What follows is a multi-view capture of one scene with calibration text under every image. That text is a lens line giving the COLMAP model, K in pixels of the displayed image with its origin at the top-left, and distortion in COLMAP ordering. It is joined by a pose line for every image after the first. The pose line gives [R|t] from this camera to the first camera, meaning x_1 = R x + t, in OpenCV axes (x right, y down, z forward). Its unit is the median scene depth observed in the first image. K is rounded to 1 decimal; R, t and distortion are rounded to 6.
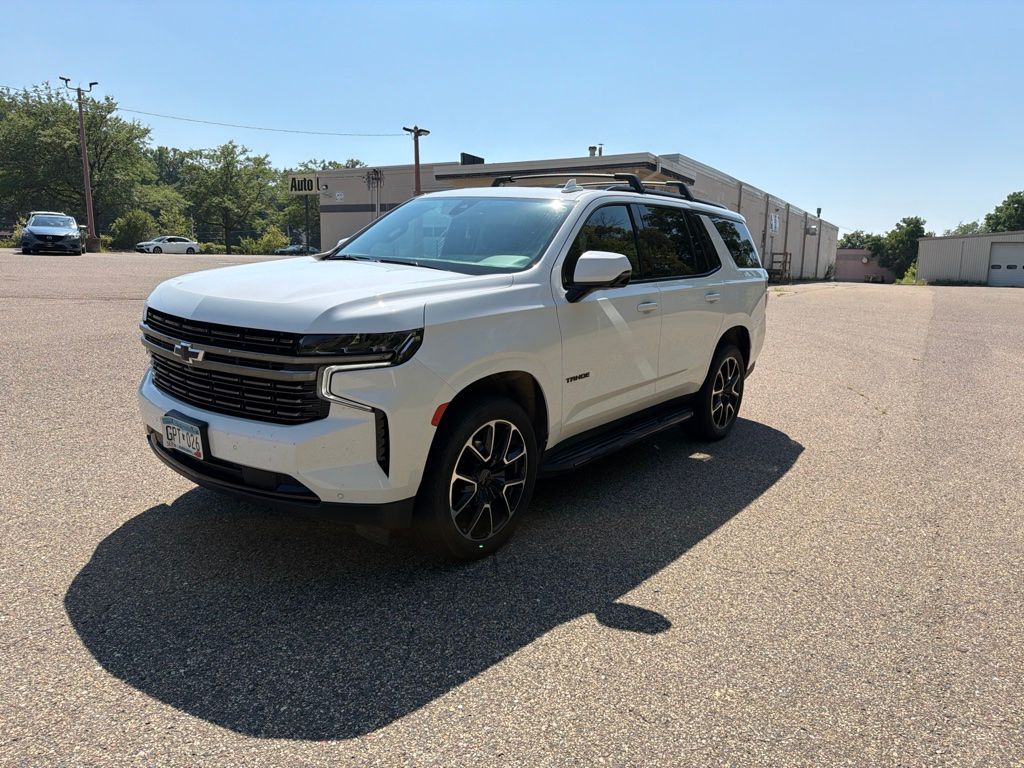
lens RADIAL K [[715.6, 0, 511.3], [0, 715.6, 375.5], [0, 0, 1]] dist [0.042460, -0.055099]
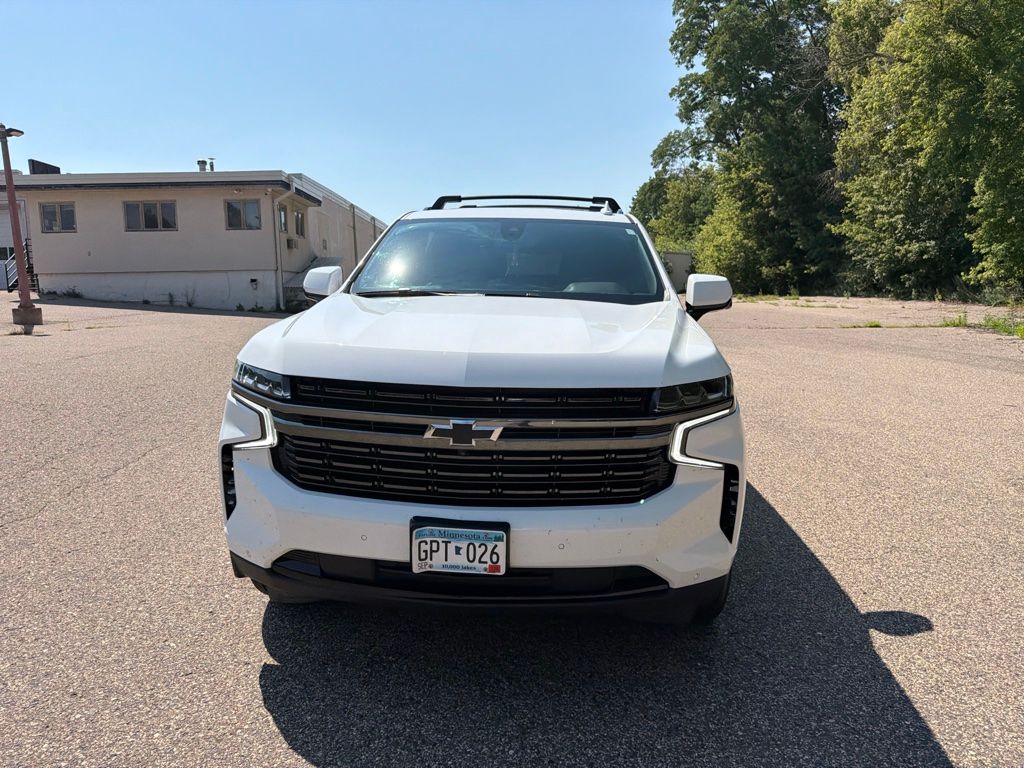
lens RADIAL K [[718.3, 0, 513.1], [0, 718.3, 381.5], [0, 0, 1]] dist [0.041532, -0.056899]
pose [[0.842046, -0.106947, 0.528697, -0.535870], [0.117713, 0.992958, 0.013381, -0.059169], [-0.526405, 0.050967, 0.848705, 0.248740]]
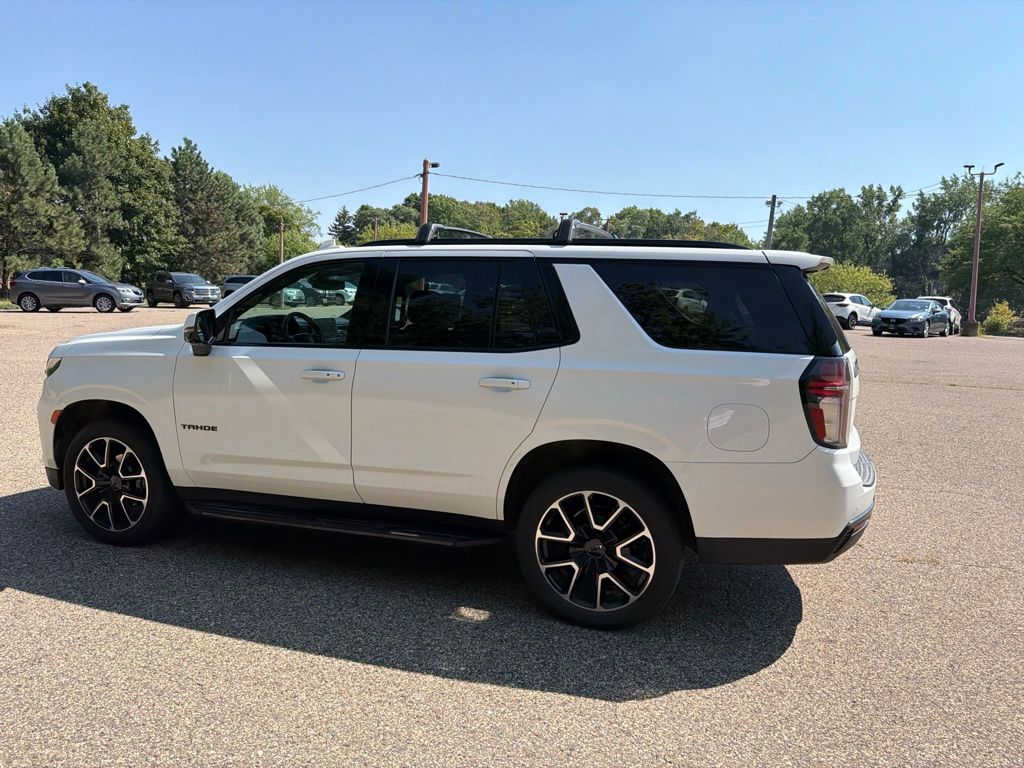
lens RADIAL K [[715.4, 0, 513.2], [0, 715.4, 365.7], [0, 0, 1]] dist [0.057391, -0.083839]
pose [[0.317461, 0.057672, -0.946516, 1.064396], [-0.181489, 0.983393, -0.000953, -0.145881], [0.930742, 0.172084, 0.322655, 0.912579]]
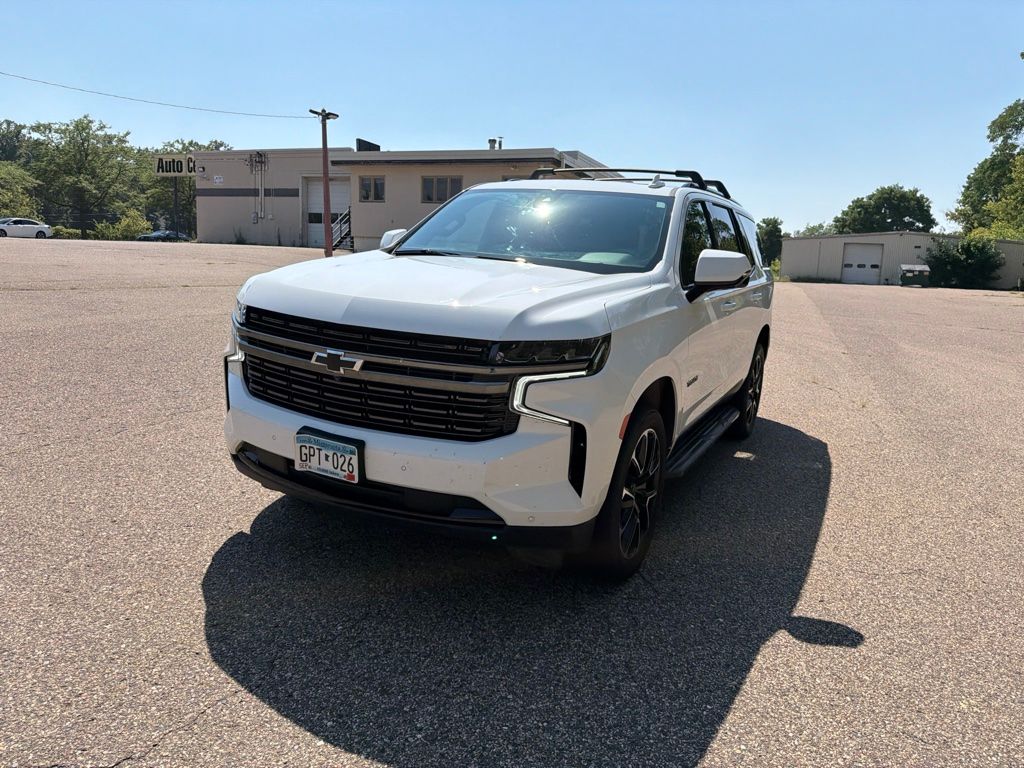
lens RADIAL K [[717.2, 0, 512.6], [0, 717.2, 372.9], [0, 0, 1]] dist [0.043162, -0.059699]
pose [[0.985098, -0.010801, 0.171655, -0.266114], [0.009606, 0.999924, 0.007788, -0.015514], [-0.171726, -0.006023, 0.985126, 0.073541]]
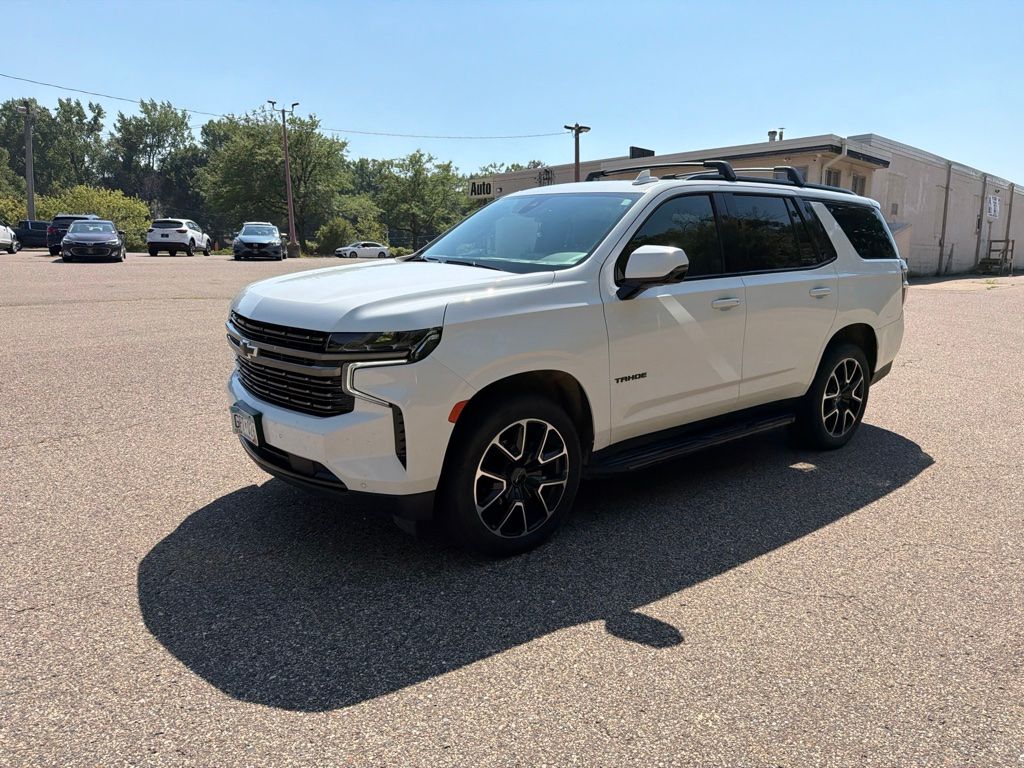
lens RADIAL K [[713.9, 0, 511.2], [0, 713.9, 387.1], [0, 0, 1]] dist [0.047861, -0.061337]
pose [[0.969600, 0.020933, -0.243797, 0.145676], [-0.016216, 0.999641, 0.021338, -0.002052], [0.244156, -0.016736, 0.969591, 0.021896]]
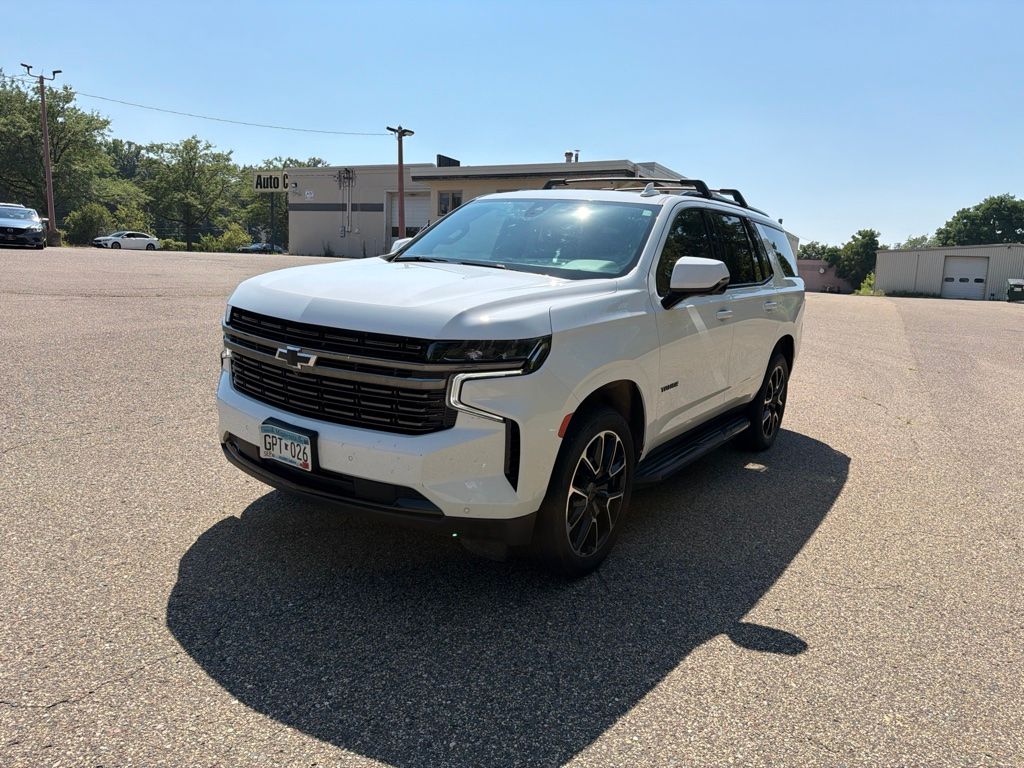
lens RADIAL K [[716.4, 0, 512.8], [0, 716.4, 373.7], [0, 0, 1]] dist [0.039438, -0.055715]
pose [[0.998285, 0.011934, 0.057306, -0.150066], [-0.011512, 0.999904, -0.007690, -0.004236], [-0.057393, 0.007017, 0.998327, 0.033608]]
